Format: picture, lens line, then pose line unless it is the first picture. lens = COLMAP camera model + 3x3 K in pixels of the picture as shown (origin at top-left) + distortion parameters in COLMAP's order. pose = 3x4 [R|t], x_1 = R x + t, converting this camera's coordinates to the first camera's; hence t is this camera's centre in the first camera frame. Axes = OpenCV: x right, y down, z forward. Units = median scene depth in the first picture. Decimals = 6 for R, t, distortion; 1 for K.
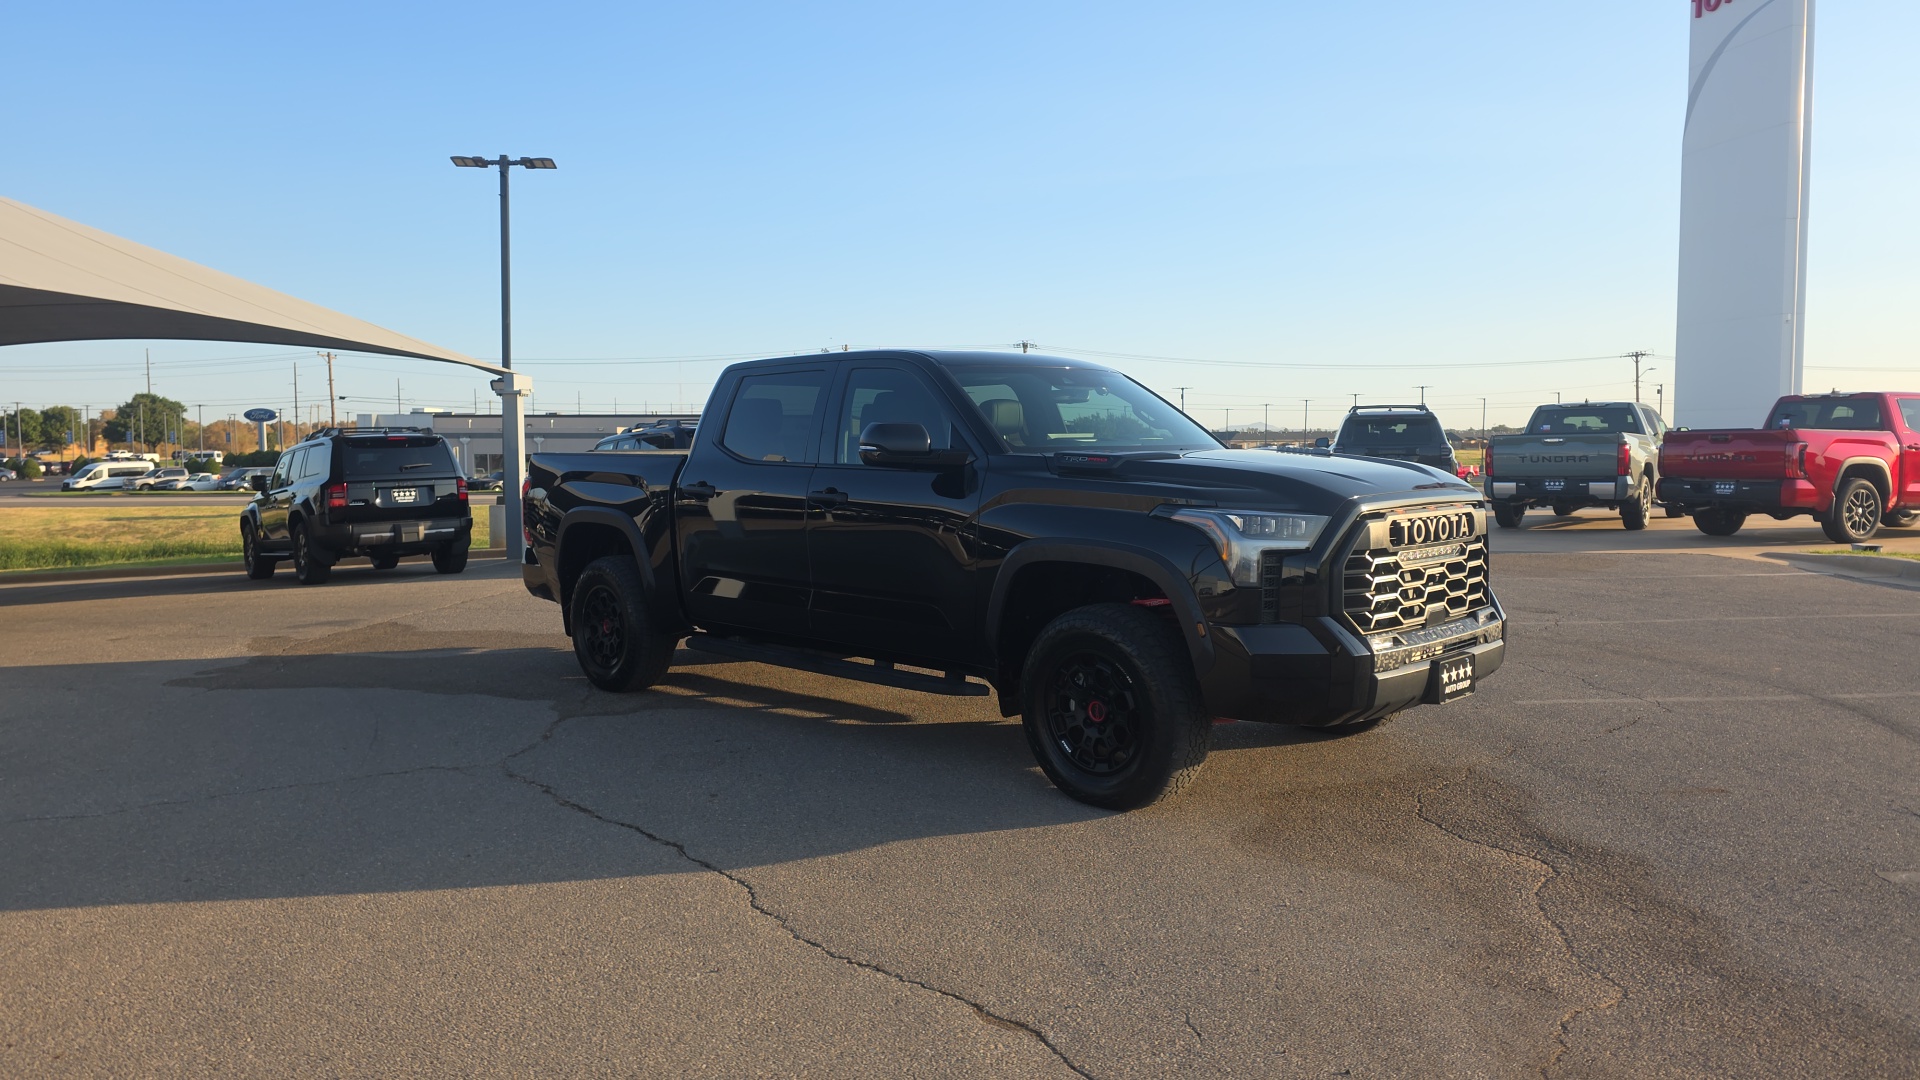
lens RADIAL K [[1304.1, 0, 985.2], [0, 1304.1, 519.9], [0, 0, 1]] dist [0.055521, -0.050469]
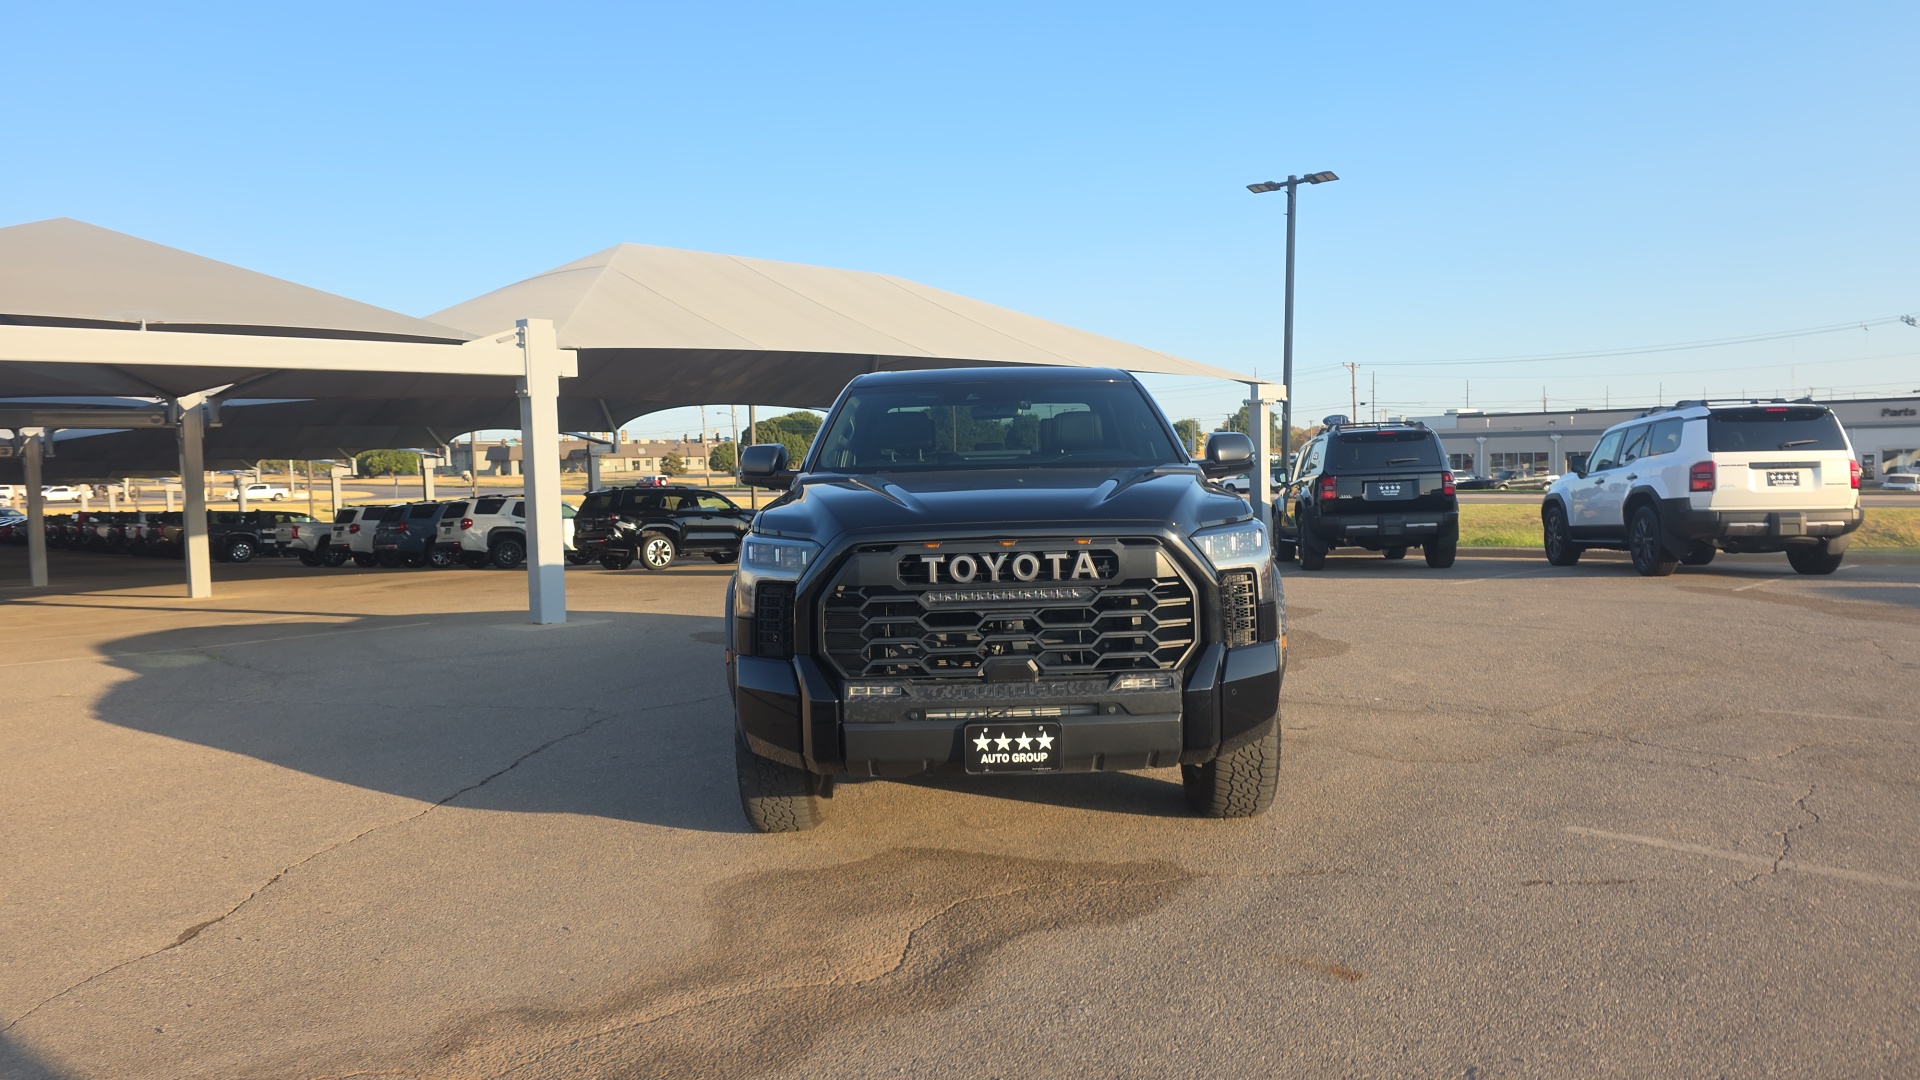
lens RADIAL K [[1298.2, 0, 1026.8], [0, 1298.2, 540.4], [0, 0, 1]] dist [0.060096, -0.045984]
pose [[0.705373, 0.035727, -0.707935, 0.844041], [-0.022761, 0.999356, 0.027755, -0.030261], [0.708470, -0.003464, 0.705732, 0.381376]]
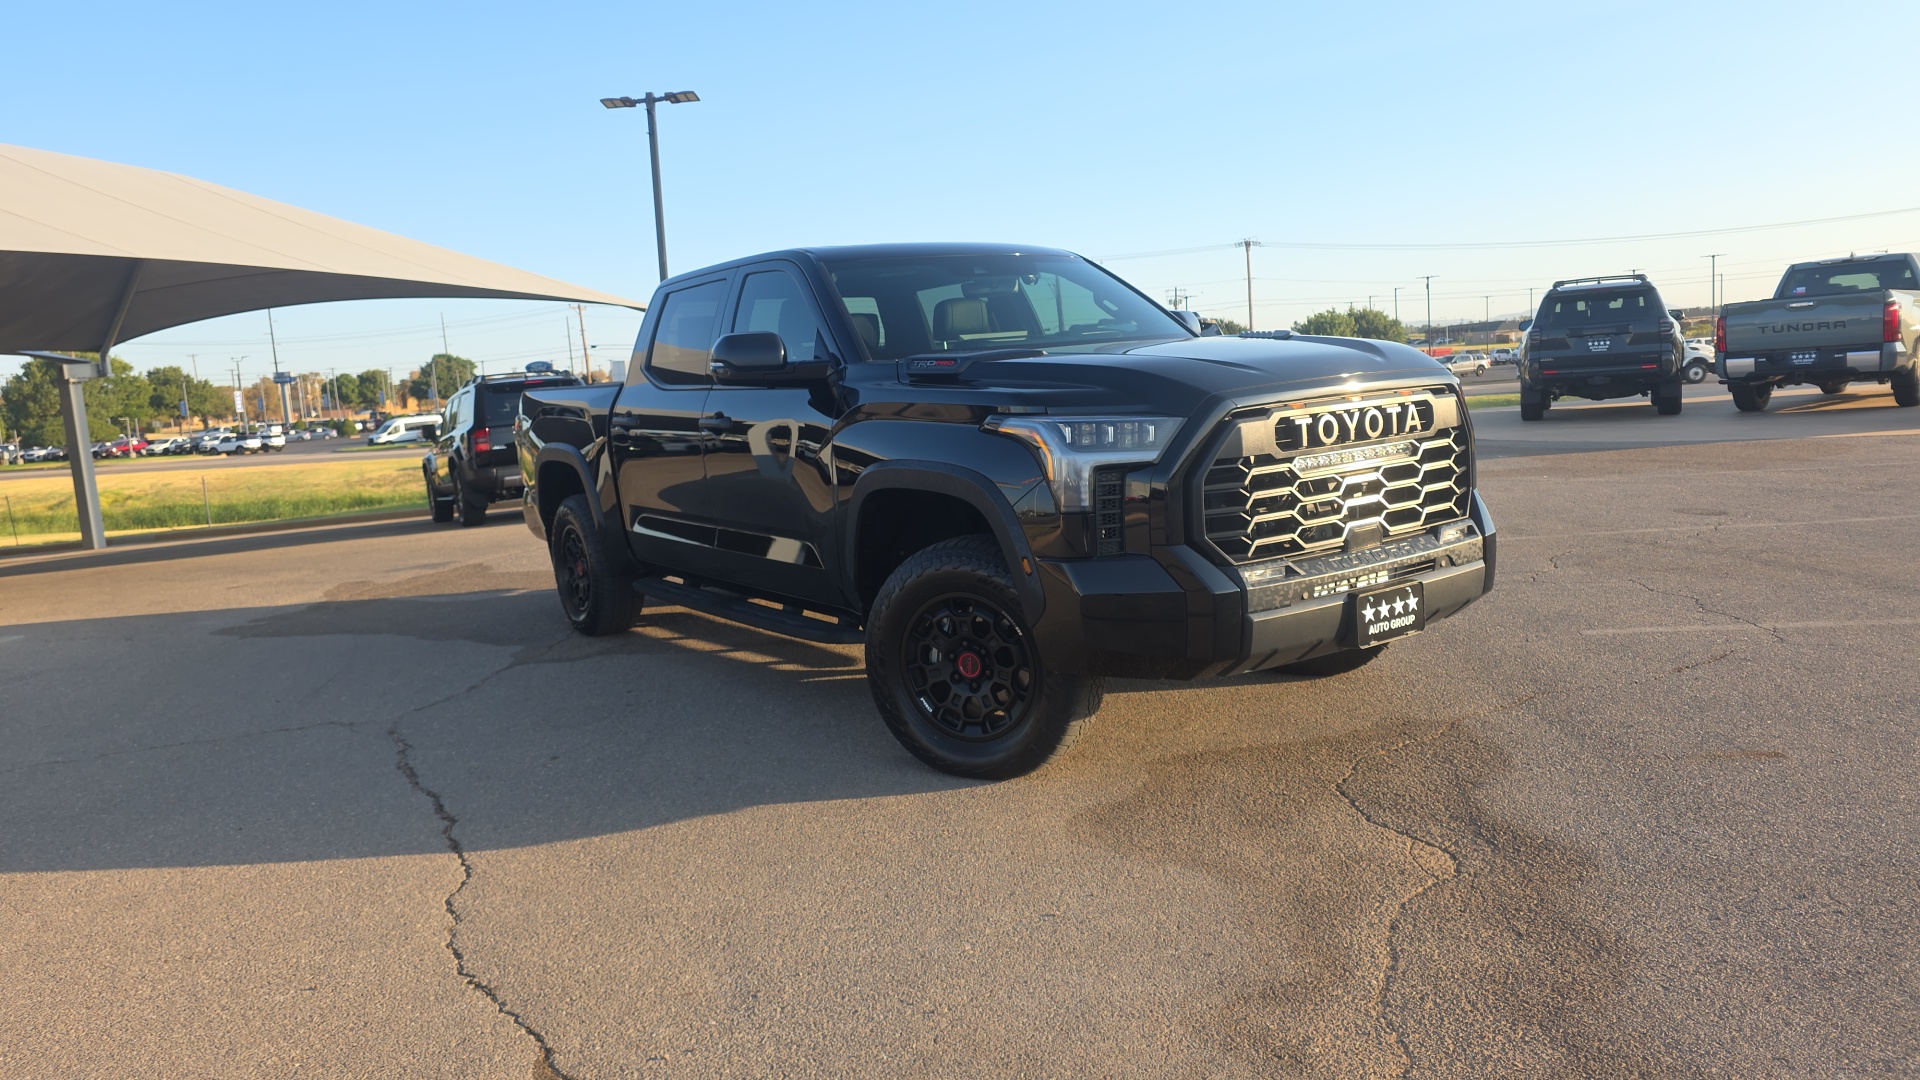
lens RADIAL K [[1299.3, 0, 967.9], [0, 1299.3, 536.5], [0, 0, 1]] dist [0.052907, -0.052832]
pose [[0.977391, -0.032428, -0.208937, 0.248074], [0.048162, 0.996337, 0.070662, 0.006199], [0.205881, -0.079127, 0.975373, 0.171294]]
